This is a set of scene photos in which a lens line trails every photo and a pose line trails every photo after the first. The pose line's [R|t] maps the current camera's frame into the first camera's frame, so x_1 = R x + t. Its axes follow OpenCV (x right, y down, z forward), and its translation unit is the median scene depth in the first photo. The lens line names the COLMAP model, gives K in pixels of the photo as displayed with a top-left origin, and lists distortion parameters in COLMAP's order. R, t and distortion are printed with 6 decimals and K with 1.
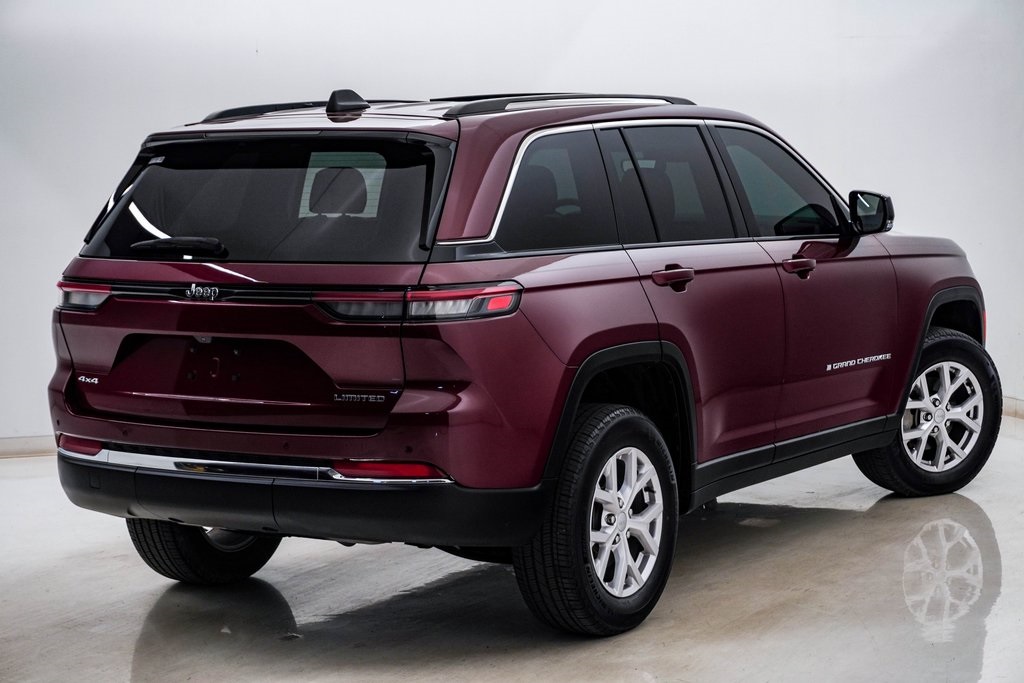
lens RADIAL K [[2166.2, 0, 512.0], [0, 2166.2, 341.5], [0, 0, 1]] dist [-0.016980, 0.310988]
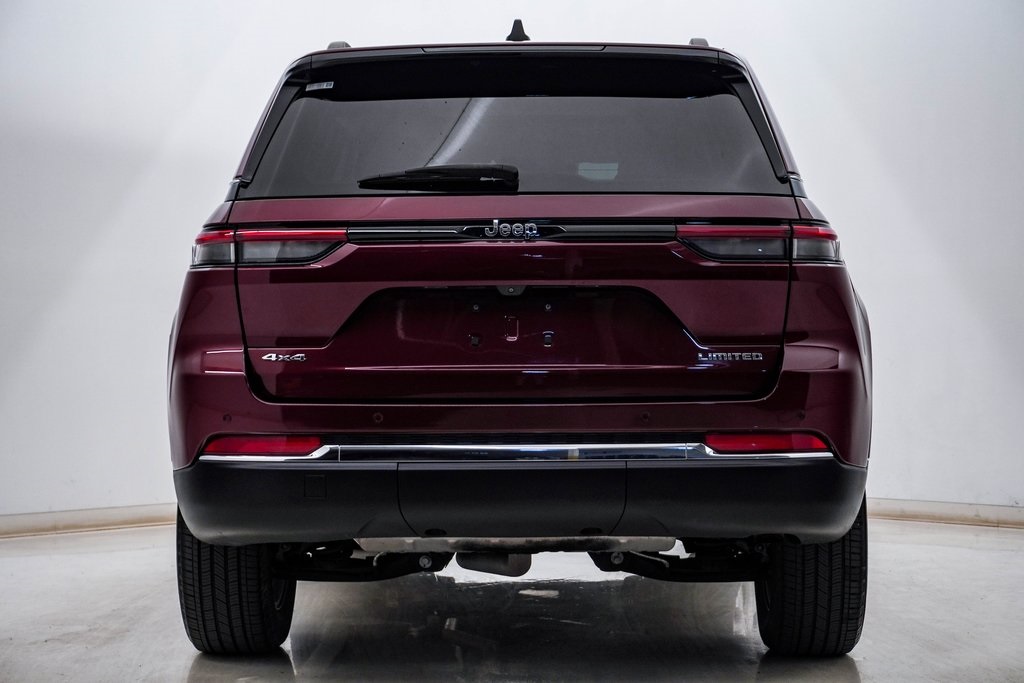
lens RADIAL K [[2027.9, 0, 512.0], [0, 2027.9, 341.5], [0, 0, 1]] dist [0.009440, 0.023109]
pose [[0.861000, 0.013394, 0.508428, -0.498793], [0.039952, 0.994783, -0.093863, 0.083635], [-0.507033, 0.101129, 0.855974, 0.362562]]
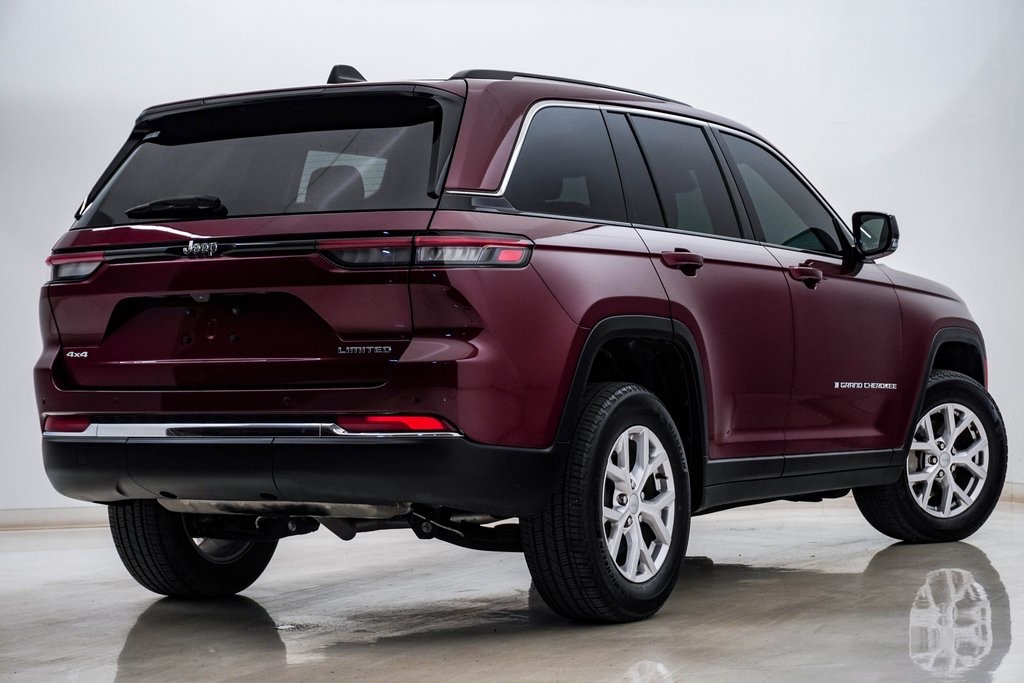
lens RADIAL K [[2166.2, 0, 512.0], [0, 2166.2, 341.5], [0, 0, 1]] dist [-0.016980, 0.310988]
pose [[0.999779, 0.000866, 0.021001, -0.023937], [0.001370, 0.994341, -0.106222, 0.116717], [-0.020974, 0.106227, 0.994121, 0.043353]]
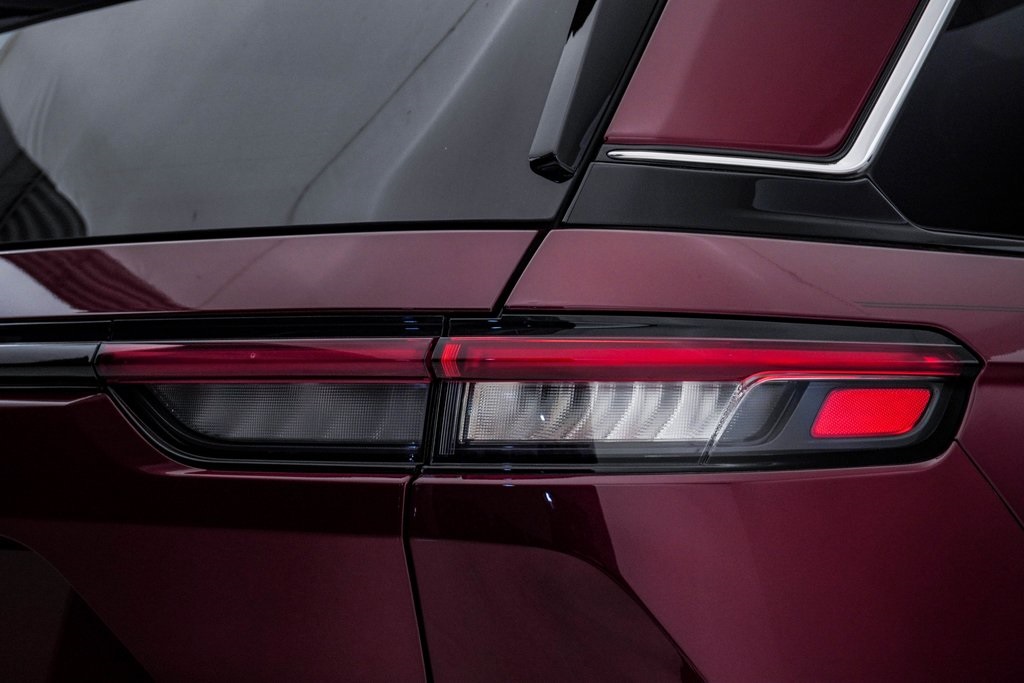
lens RADIAL K [[2166.2, 0, 512.0], [0, 2166.2, 341.5], [0, 0, 1]] dist [-0.016980, 0.310988]
pose [[0.968711, 0.013754, -0.247810, 0.014106], [-0.043331, 0.992501, -0.114297, 0.003100], [0.244380, 0.121458, 0.962043, 0.724978]]
